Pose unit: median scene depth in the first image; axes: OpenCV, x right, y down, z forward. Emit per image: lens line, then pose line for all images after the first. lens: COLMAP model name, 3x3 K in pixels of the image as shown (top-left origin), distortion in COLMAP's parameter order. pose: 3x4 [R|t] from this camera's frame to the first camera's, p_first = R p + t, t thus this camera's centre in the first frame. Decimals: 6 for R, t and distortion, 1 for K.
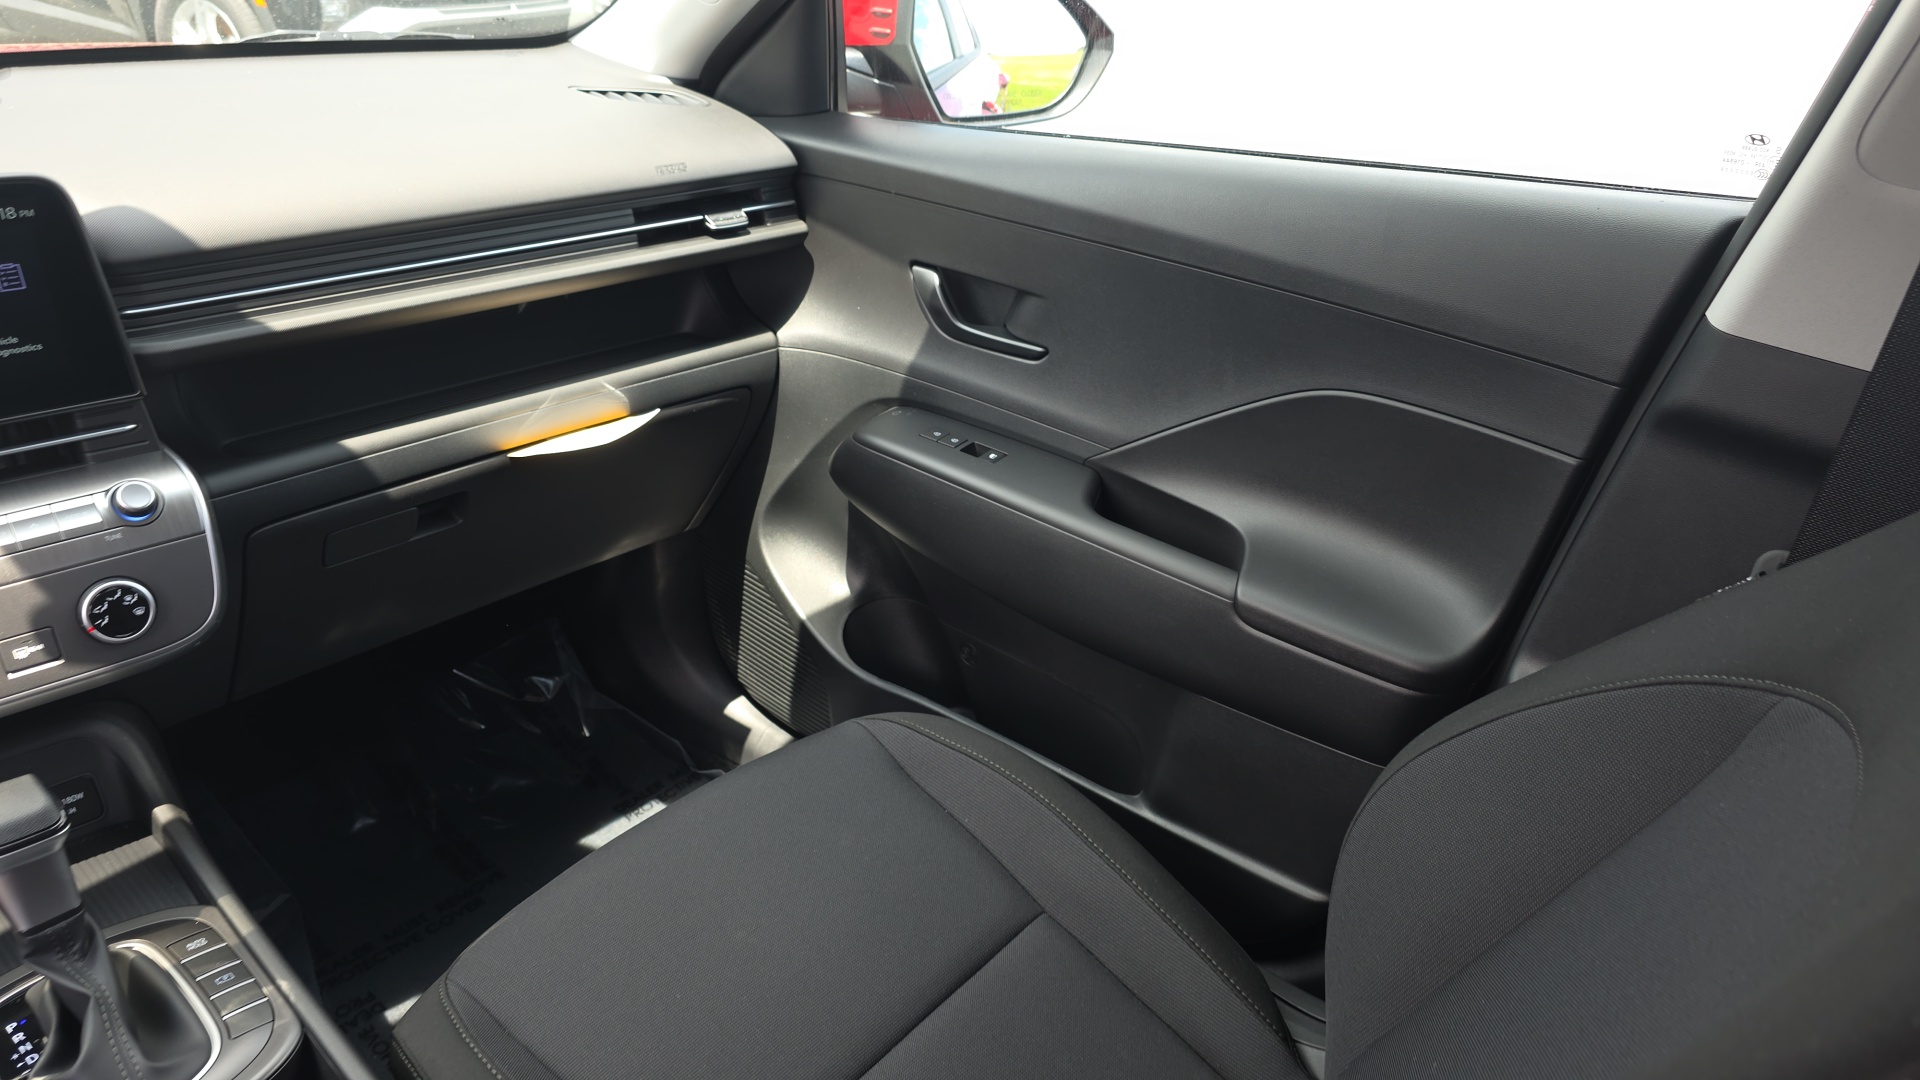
lens RADIAL K [[1295.9, 0, 967.0], [0, 1295.9, 539.9], [0, 0, 1]] dist [0.039291, -0.043467]
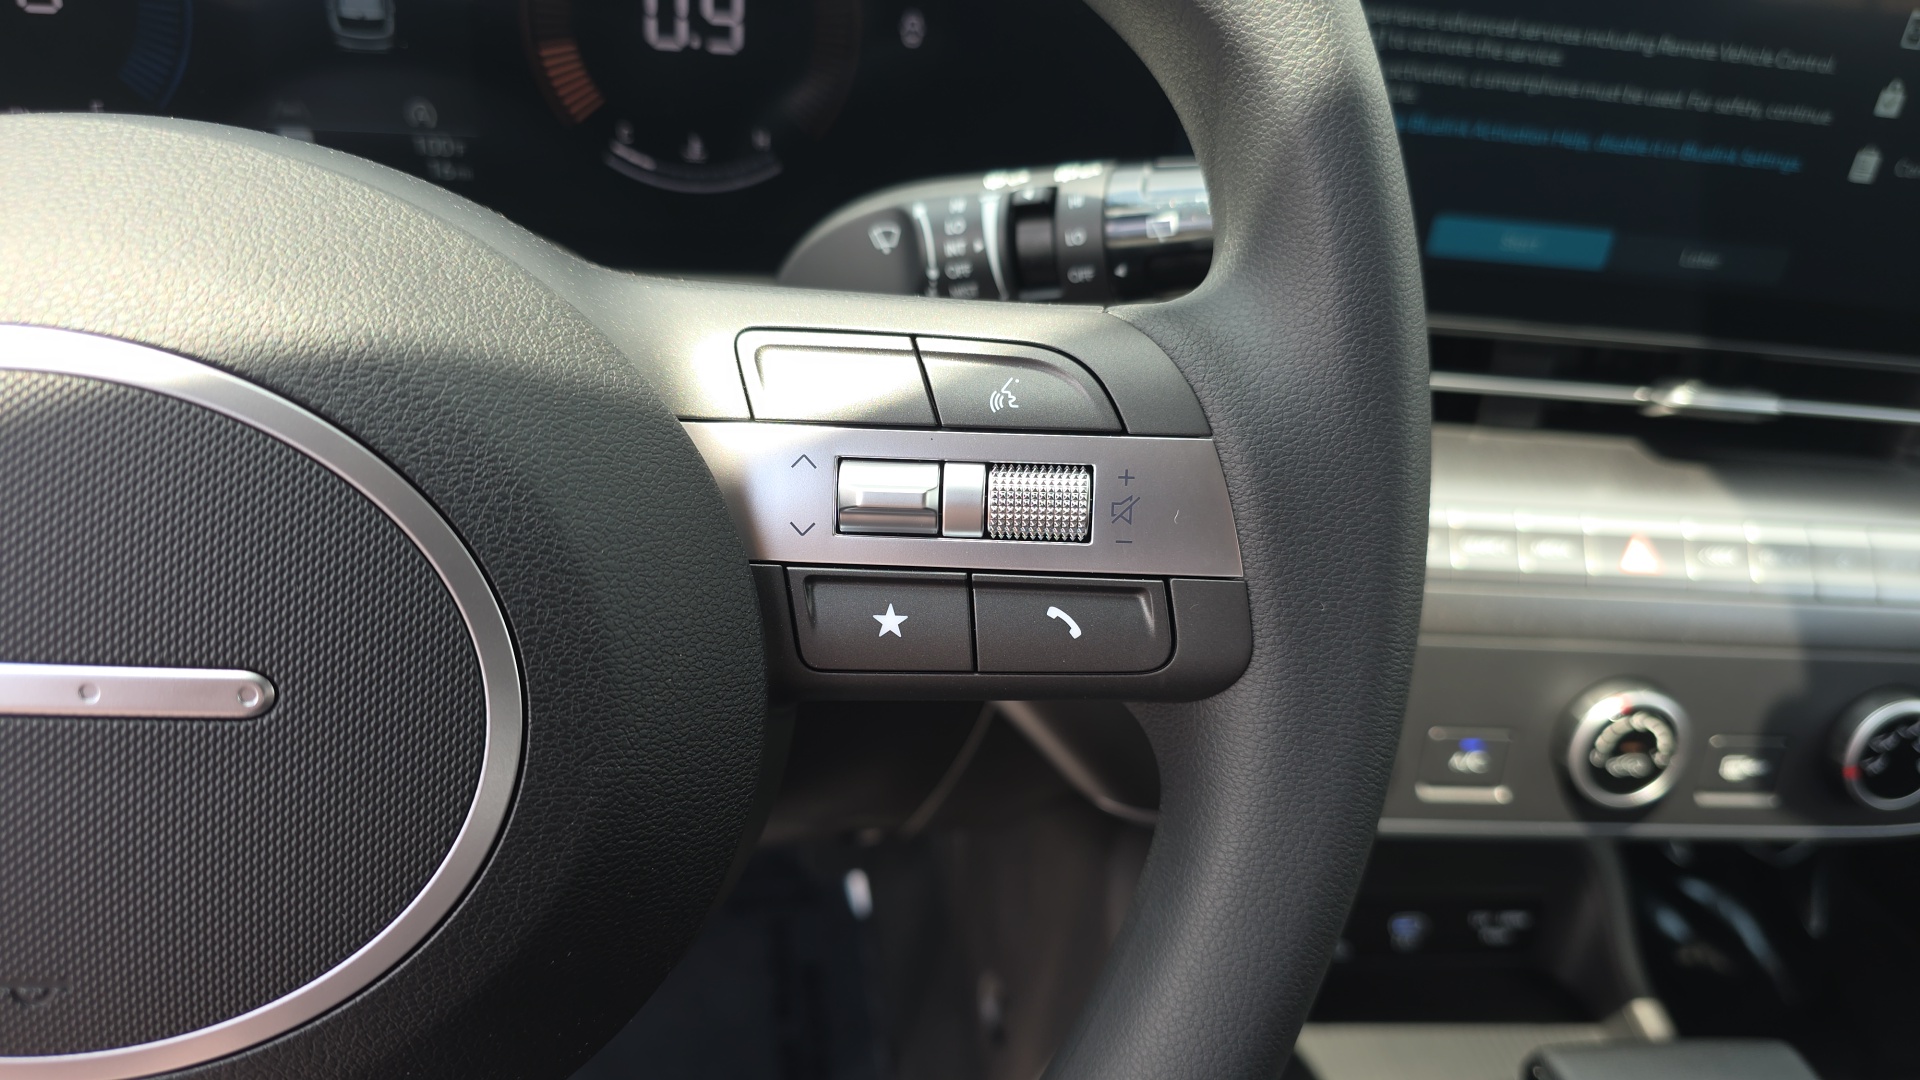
lens RADIAL K [[1367.9, 0, 944.1], [0, 1367.9, 563.5], [0, 0, 1]] dist [0.017206, -0.056752]
pose [[0.771327, 0.384693, -0.507017, -0.499557], [-0.348919, 0.921856, 0.168634, 0.017556], [0.532269, 0.046836, 0.845279, 0.226652]]
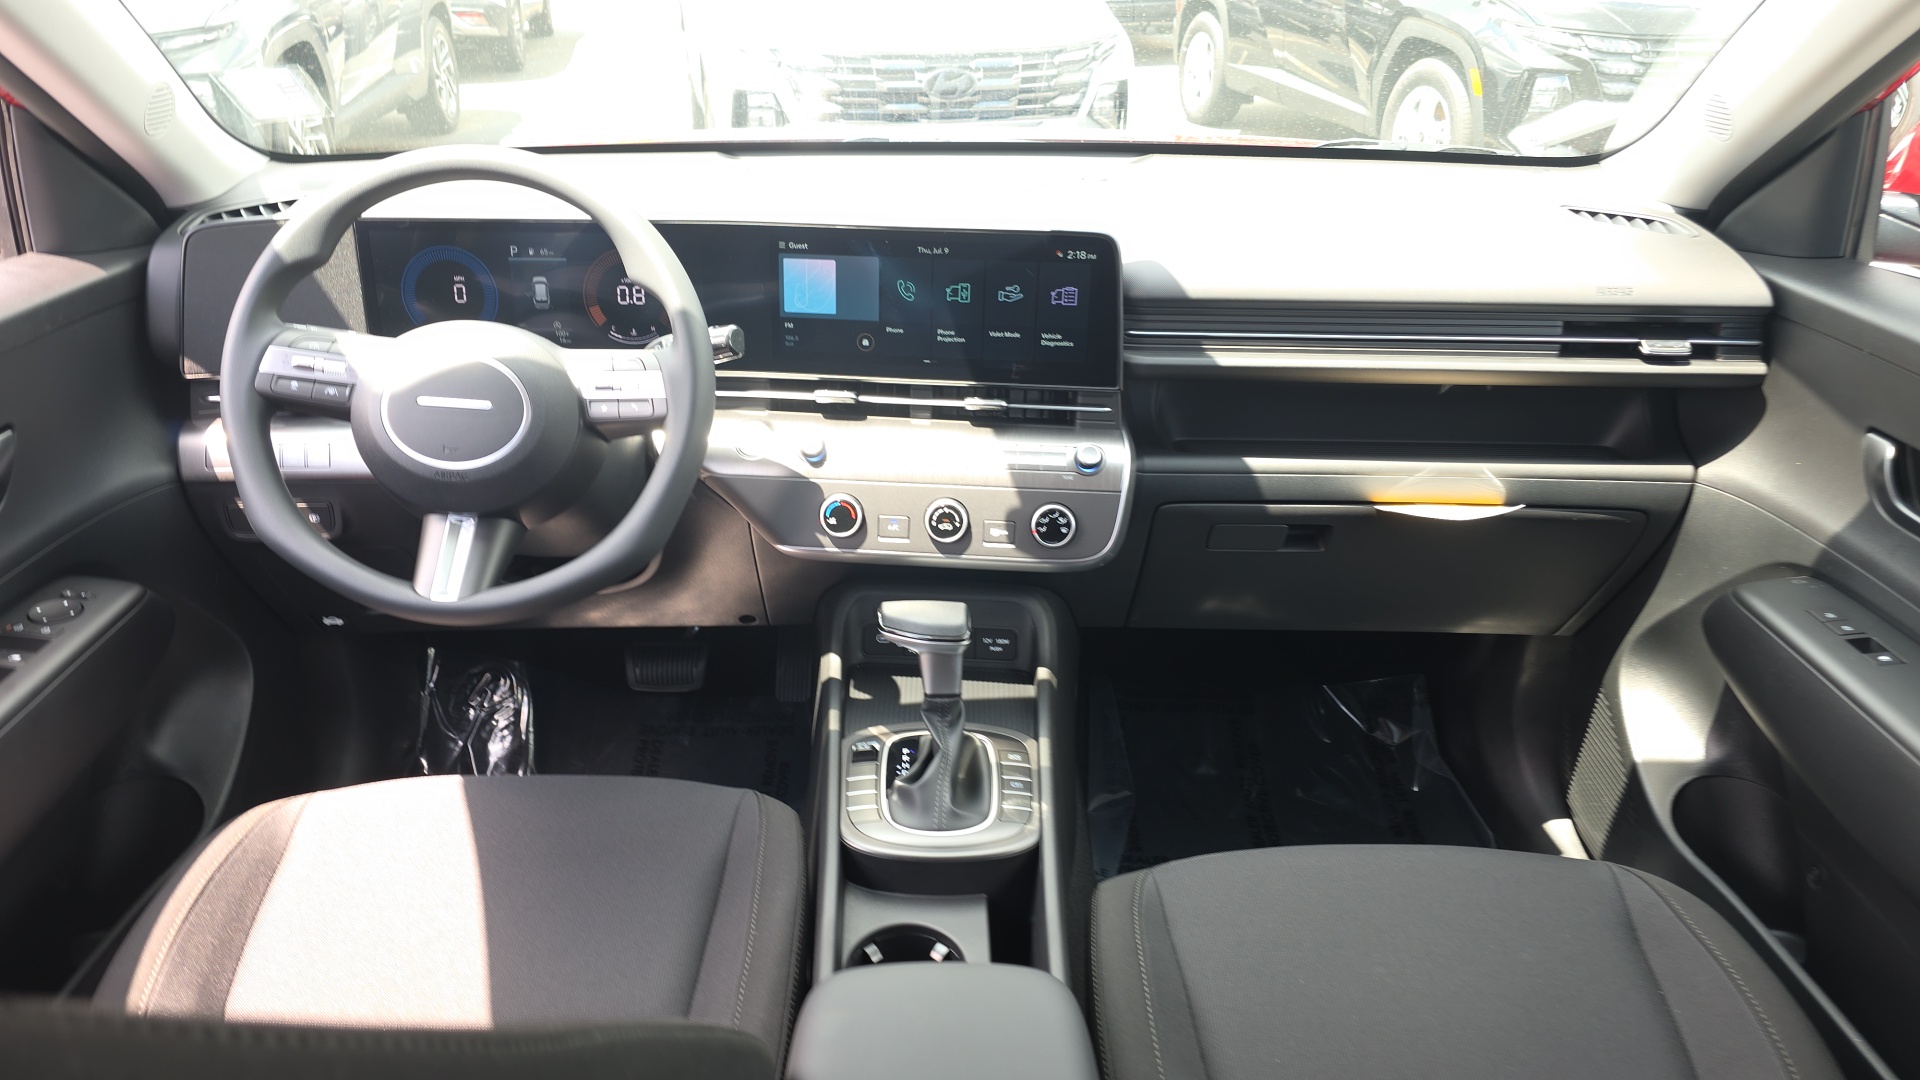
lens RADIAL K [[1266.5, 0, 921.5], [0, 1266.5, 540.6], [0, 0, 1]] dist [0.056289, -0.057246]
pose [[0.642496, 0.288330, -0.709975, 0.195452], [-0.324588, 0.941688, 0.088694, -0.006006], [0.694148, 0.173464, 0.698619, -0.069147]]
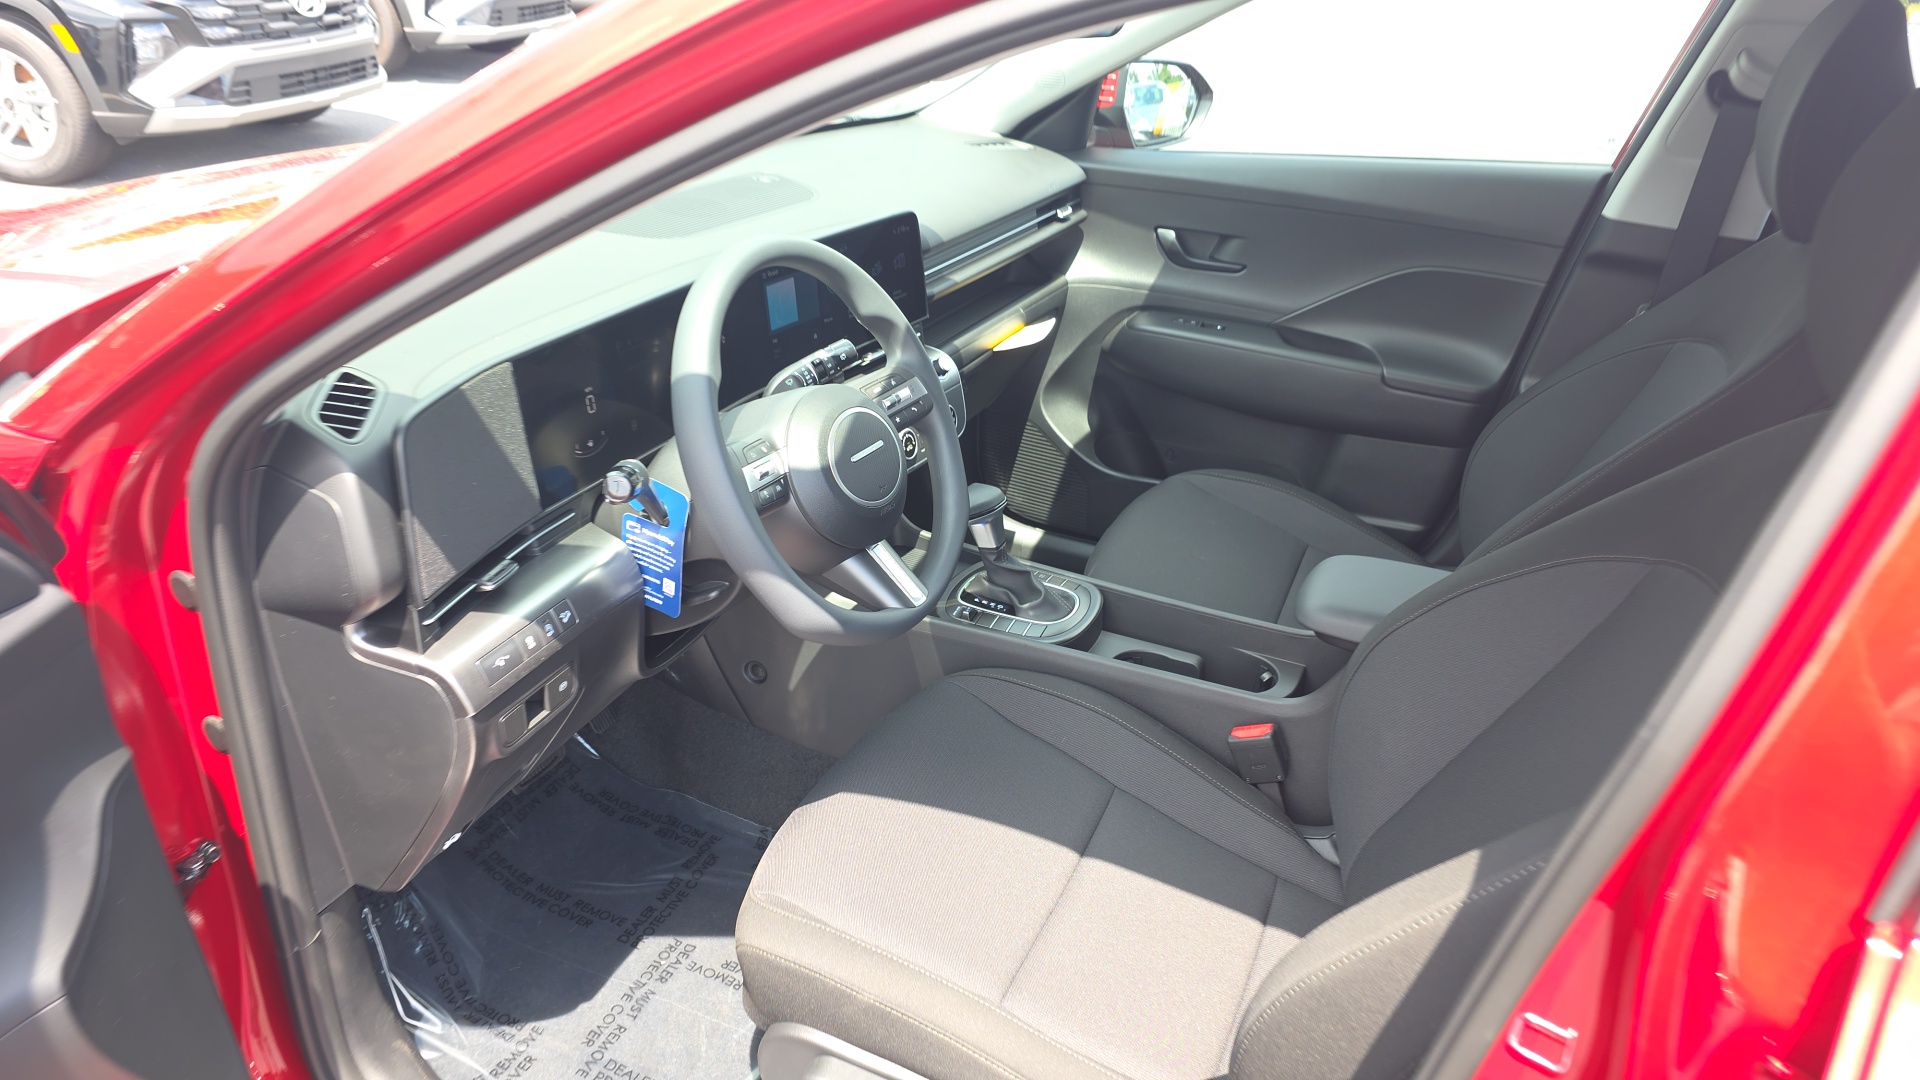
lens RADIAL K [[1278.7, 0, 950.6], [0, 1278.7, 529.4], [0, 0, 1]] dist [0.047014, -0.043323]
pose [[0.963962, -0.131845, 0.231073, -0.813183], [0.130373, 0.991228, 0.021699, 0.131690], [-0.231907, 0.009209, 0.972694, -0.692286]]
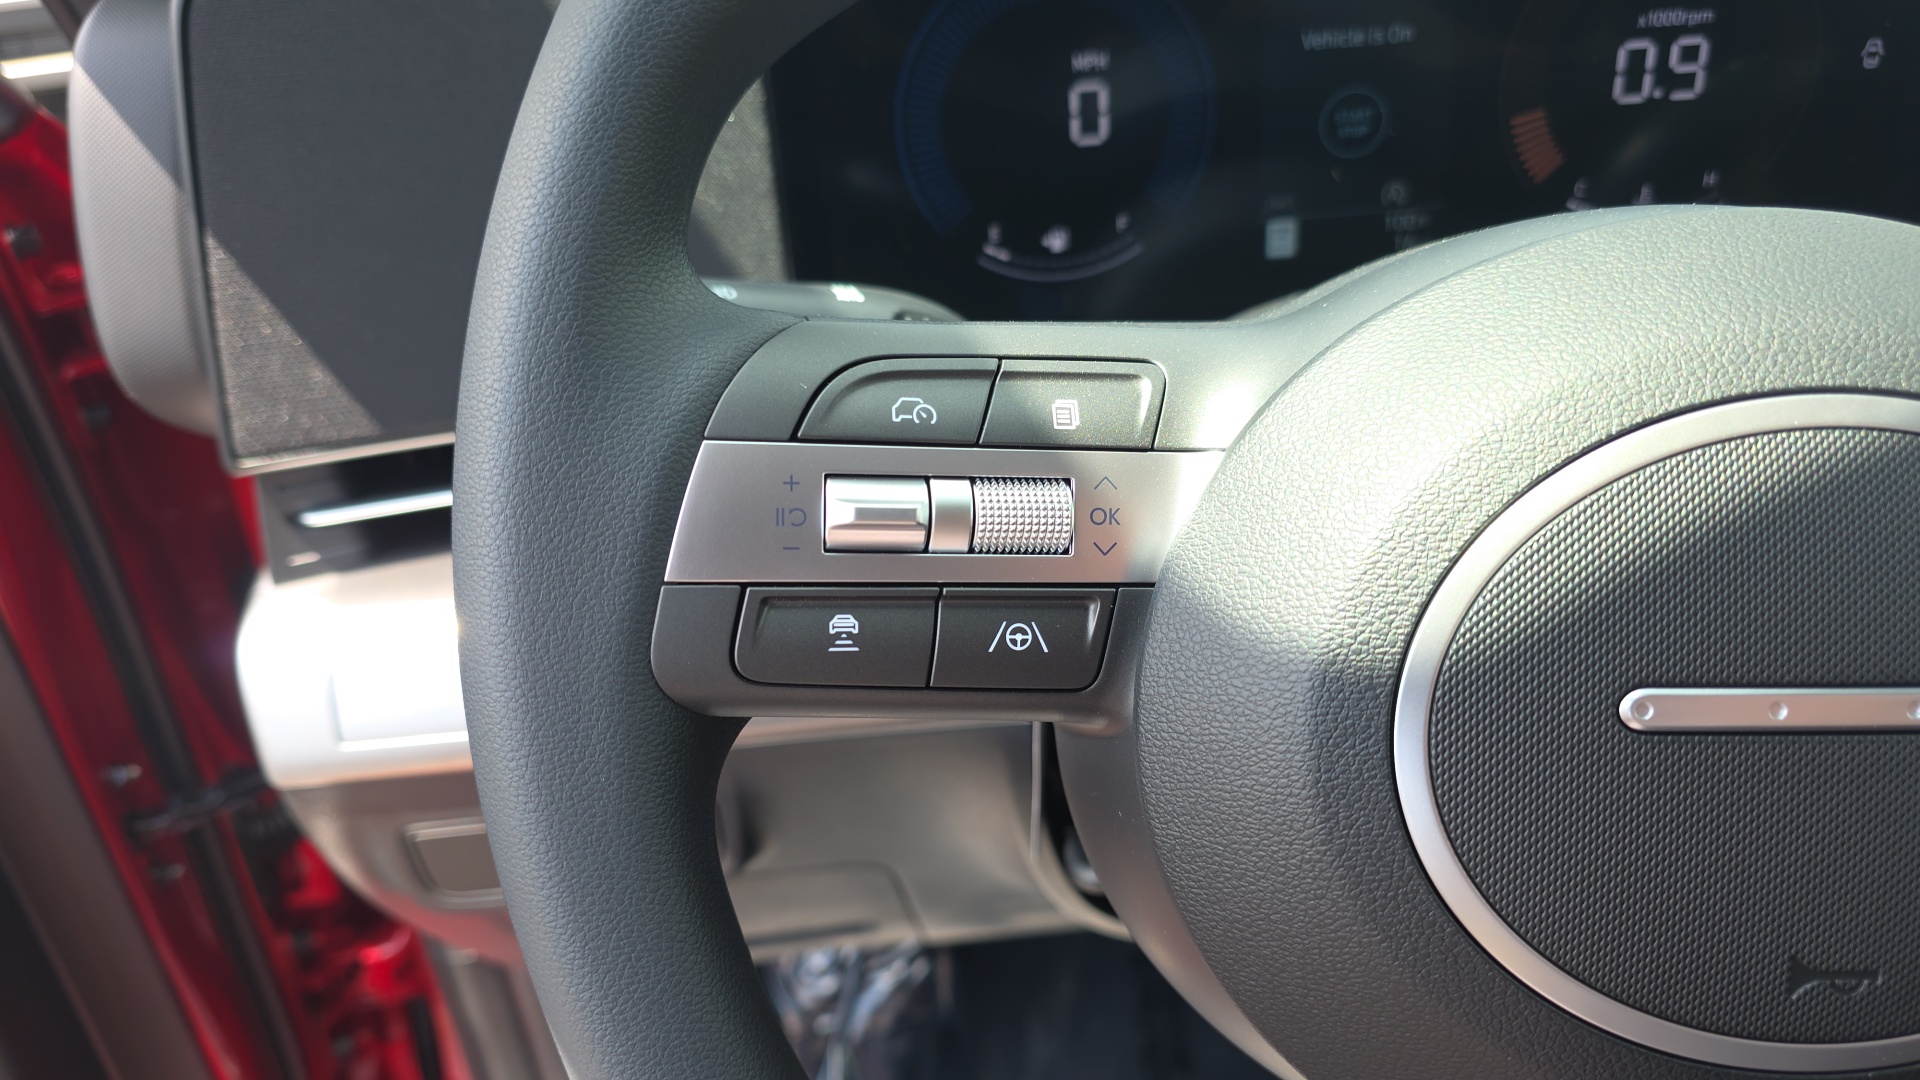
lens RADIAL K [[1367.9, 0, 944.1], [0, 1367.9, 563.5], [0, 0, 1]] dist [0.017206, -0.056752]
pose [[0.642664, 0.319932, -0.696151, -0.597445], [-0.247735, 0.946602, 0.206332, 0.061973], [0.724990, 0.039859, 0.687605, 0.111839]]
